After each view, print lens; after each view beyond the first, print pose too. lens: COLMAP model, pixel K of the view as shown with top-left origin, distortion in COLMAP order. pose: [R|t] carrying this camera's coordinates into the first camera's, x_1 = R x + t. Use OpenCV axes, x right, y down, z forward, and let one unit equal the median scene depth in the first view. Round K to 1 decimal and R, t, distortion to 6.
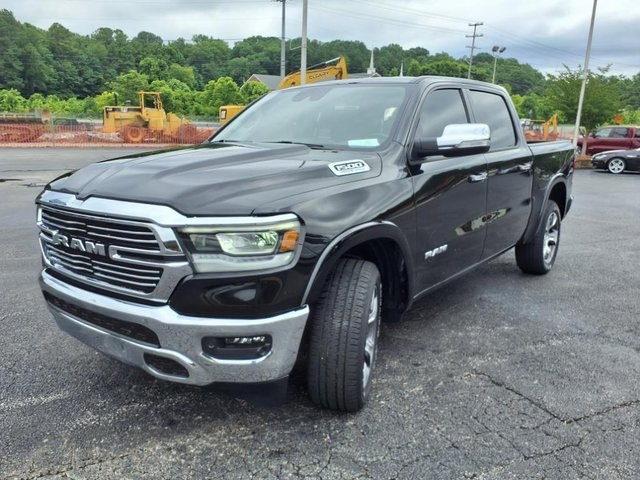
lens RADIAL K [[523.8, 0, 318.1], [0, 523.8, 236.0], [0, 0, 1]] dist [0.057388, -0.096088]
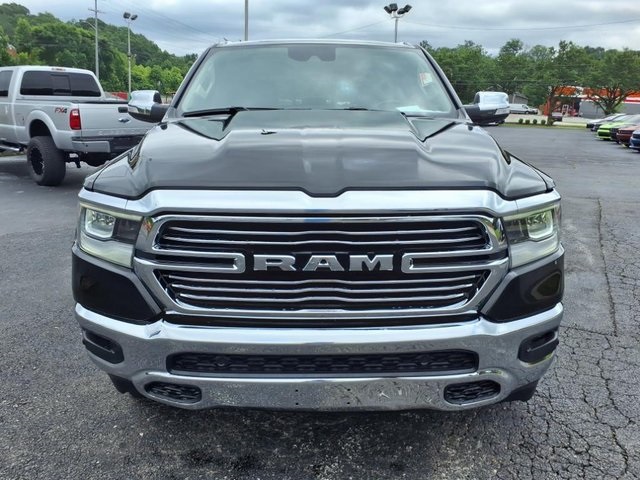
lens RADIAL K [[527.6, 0, 321.1], [0, 527.6, 229.1], [0, 0, 1]] dist [0.004160, -0.006237]
pose [[0.774190, -0.138626, 0.617587, -0.875651], [0.113360, 0.990313, 0.080184, -0.081553], [-0.622720, 0.007933, 0.782405, 0.491253]]
